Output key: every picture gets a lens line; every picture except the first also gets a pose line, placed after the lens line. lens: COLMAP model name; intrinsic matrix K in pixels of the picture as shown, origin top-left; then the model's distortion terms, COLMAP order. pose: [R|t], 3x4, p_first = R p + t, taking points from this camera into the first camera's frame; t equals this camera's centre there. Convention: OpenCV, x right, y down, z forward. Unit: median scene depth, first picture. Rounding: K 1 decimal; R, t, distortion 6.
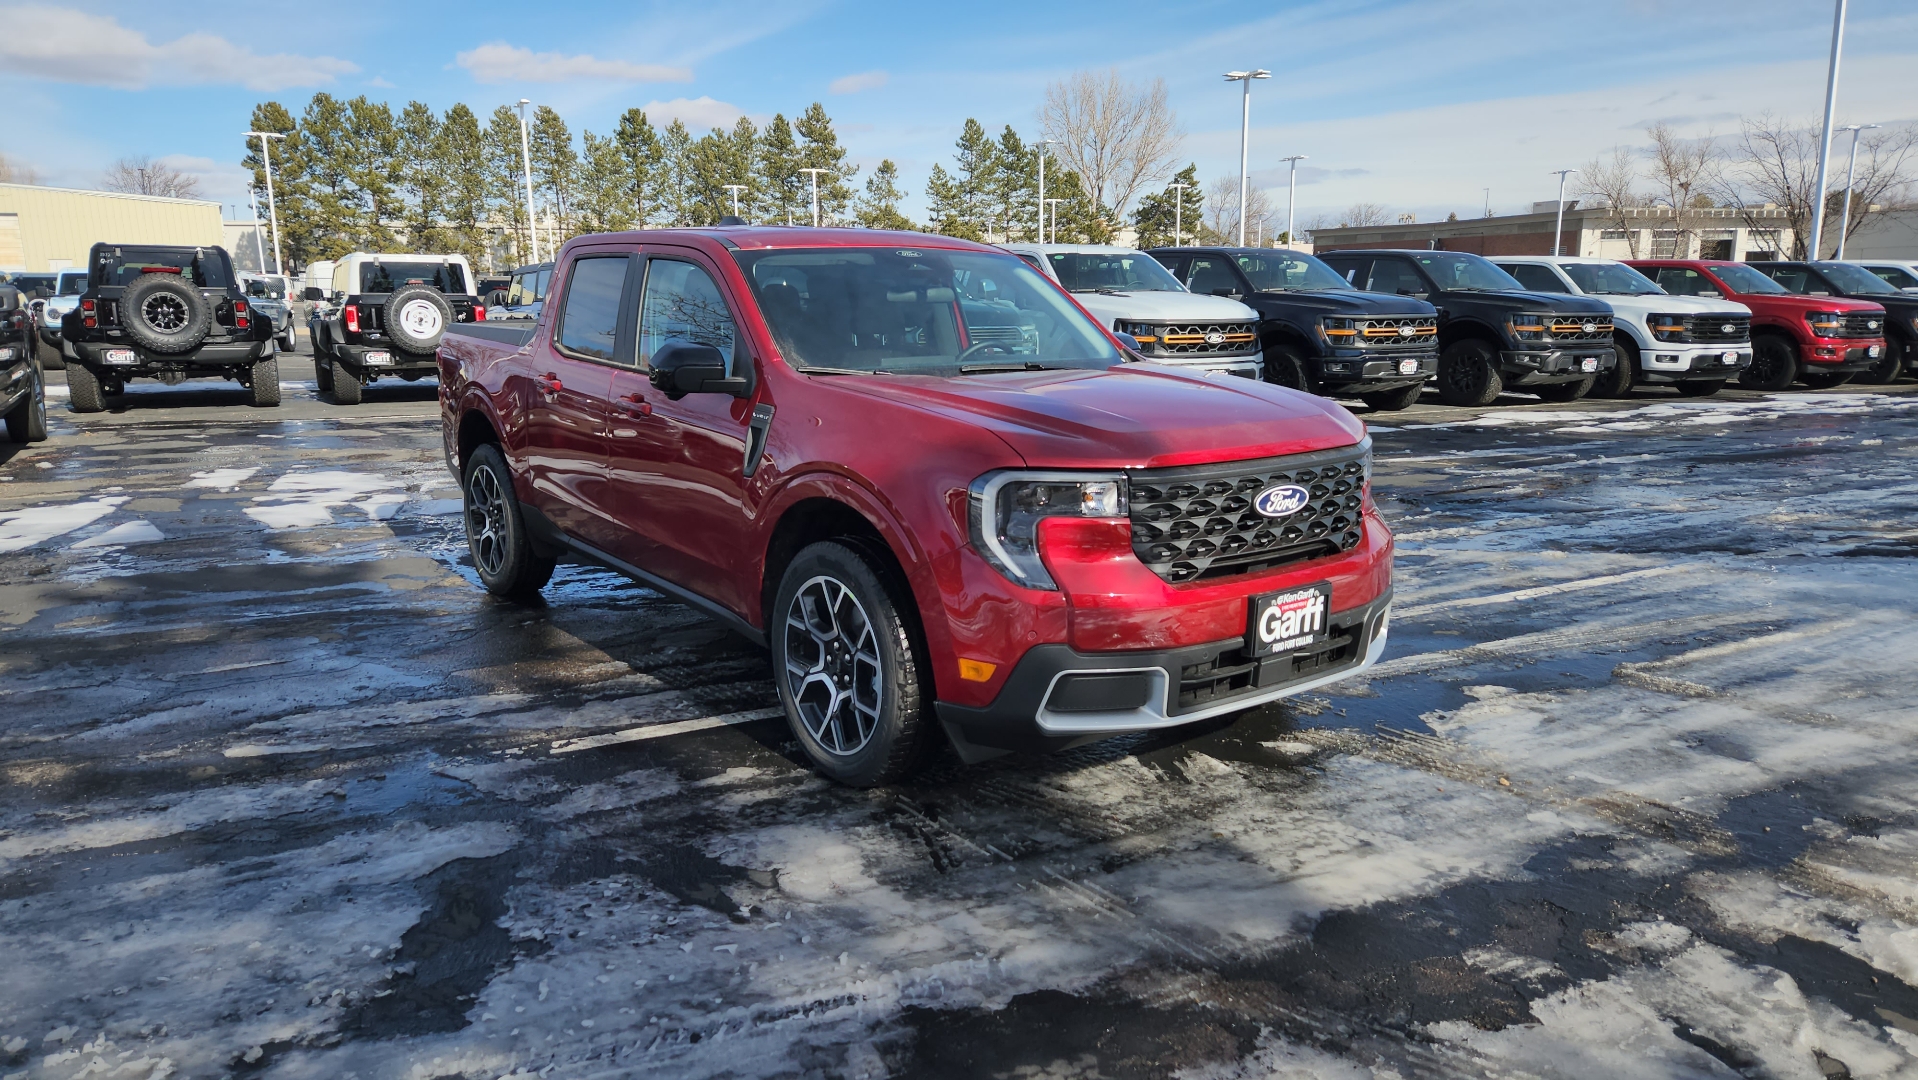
lens RADIAL K [[1275.4, 0, 922.5], [0, 1275.4, 554.8], [0, 0, 1]] dist [0.069265, -0.051751]
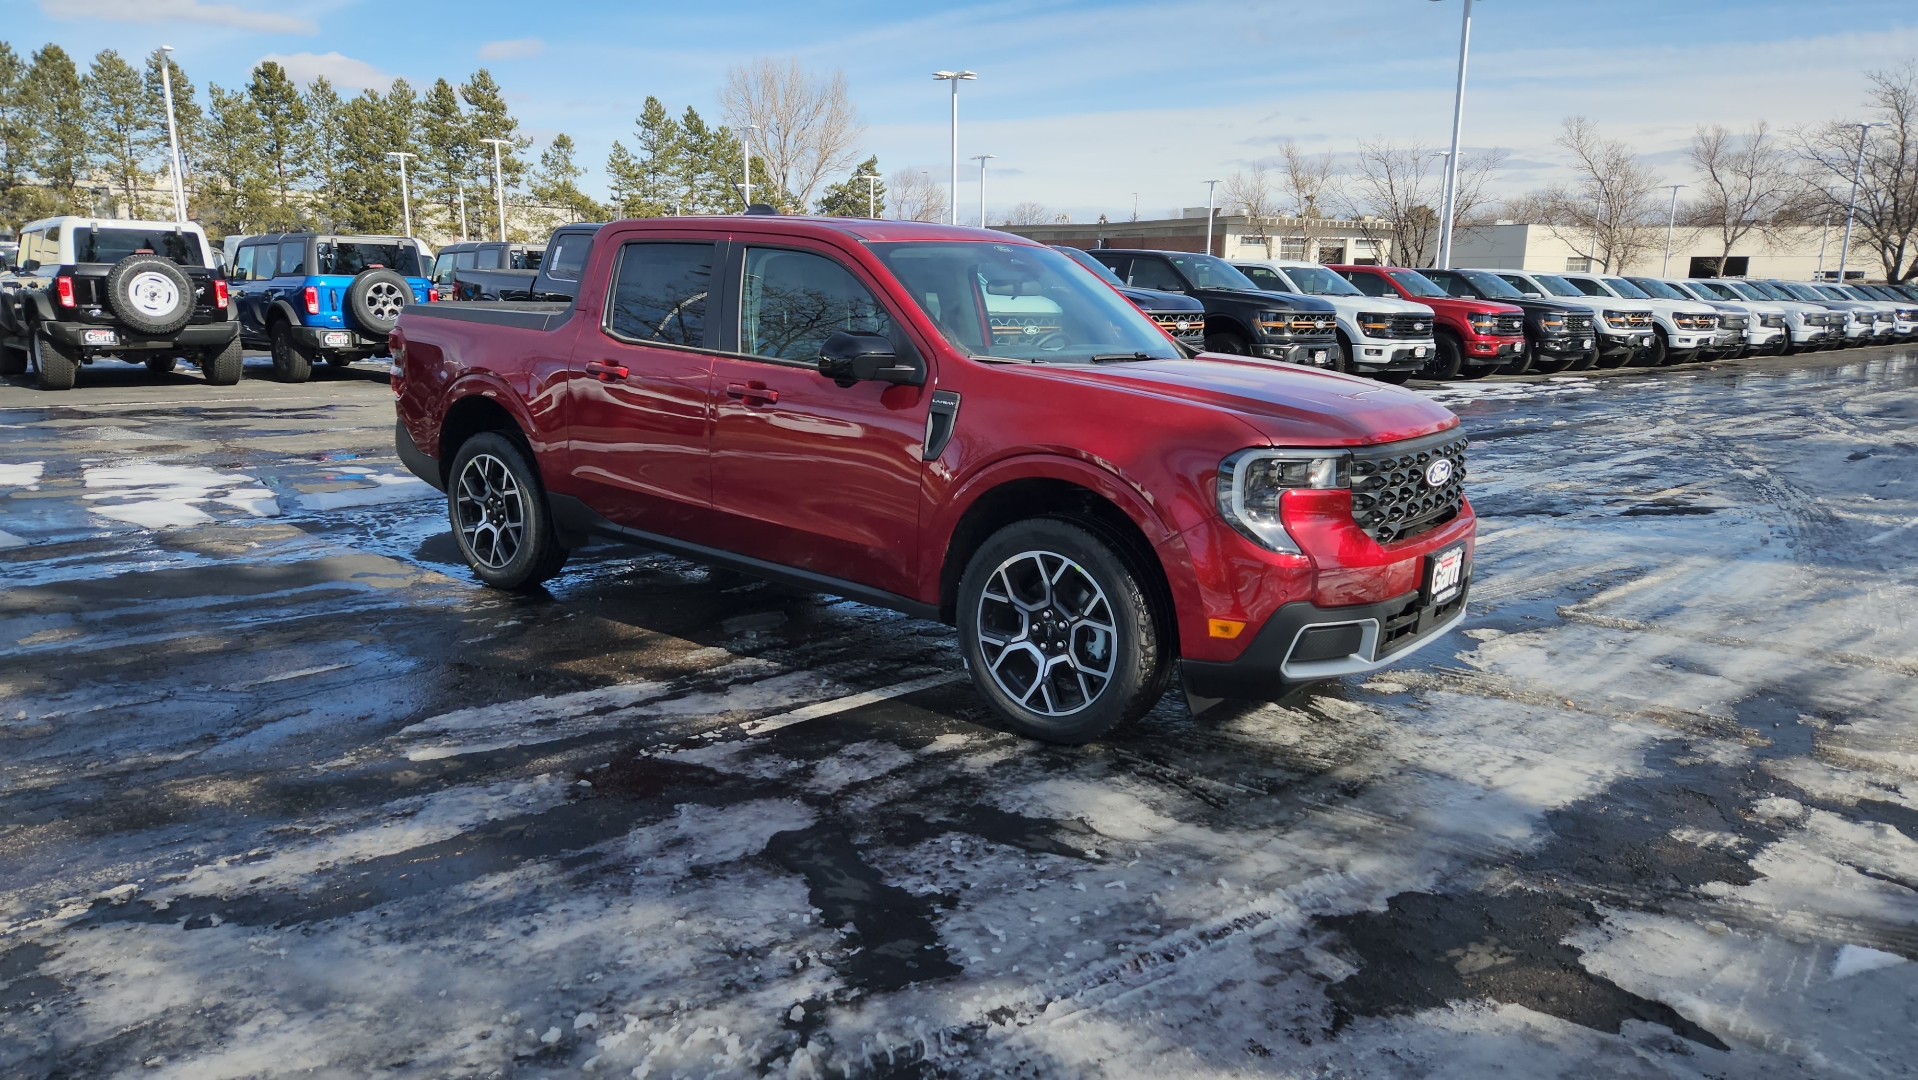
lens RADIAL K [[1275.4, 0, 934.2], [0, 1275.4, 551.2], [0, 0, 1]] dist [0.069265, -0.051751]
pose [[0.967248, -0.031736, 0.251841, -0.350179], [0.029810, 0.999490, 0.011461, 0.001670], [-0.252077, -0.003578, 0.967701, -0.015347]]
